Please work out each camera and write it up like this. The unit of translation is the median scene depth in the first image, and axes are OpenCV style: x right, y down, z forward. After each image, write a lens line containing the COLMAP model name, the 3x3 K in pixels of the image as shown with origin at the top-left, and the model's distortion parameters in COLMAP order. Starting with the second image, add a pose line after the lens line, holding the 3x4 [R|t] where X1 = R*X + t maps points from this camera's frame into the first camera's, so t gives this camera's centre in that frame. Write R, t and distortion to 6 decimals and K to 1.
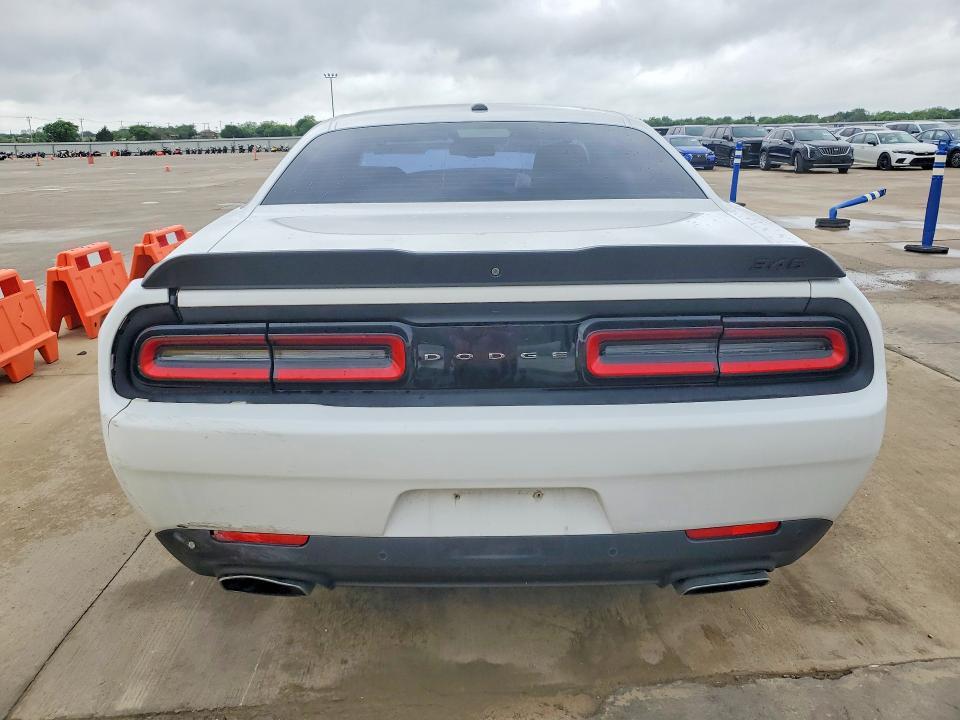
lens RADIAL K [[765.5, 0, 480.0], [0, 765.5, 360.0], [0, 0, 1]] dist [0.008473, 0.011925]
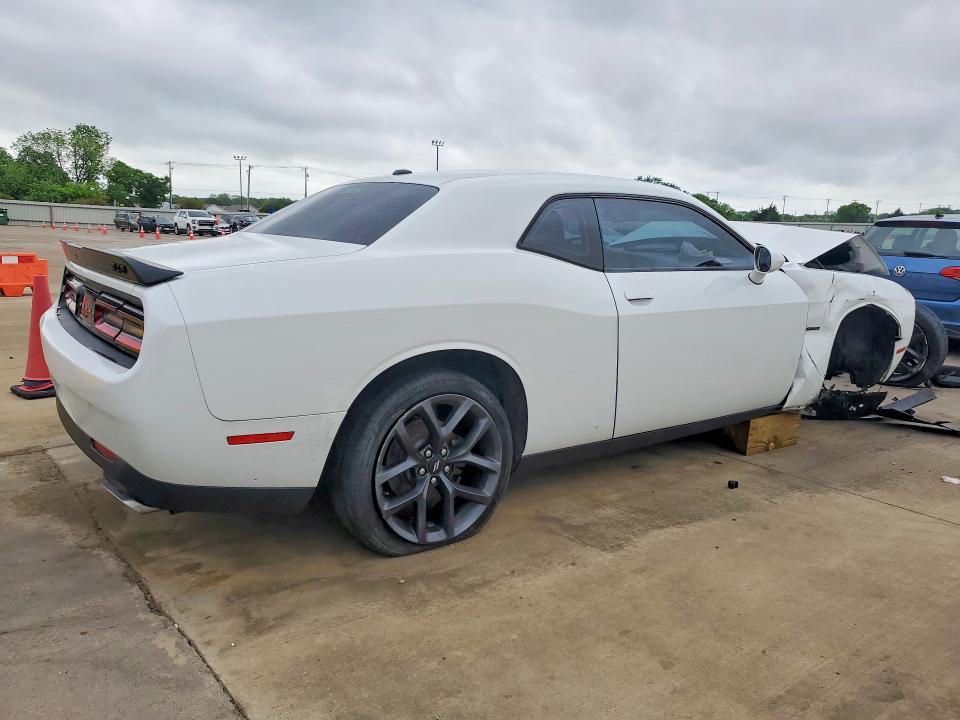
lens RADIAL K [[765.5, 0, 480.0], [0, 765.5, 360.0], [0, 0, 1]] dist [0.008473, 0.011925]
pose [[0.547460, 0.176217, -0.818068, 1.912374], [-0.257743, 0.965561, 0.035503, -0.194447], [0.796150, 0.191415, 0.574025, 0.686850]]
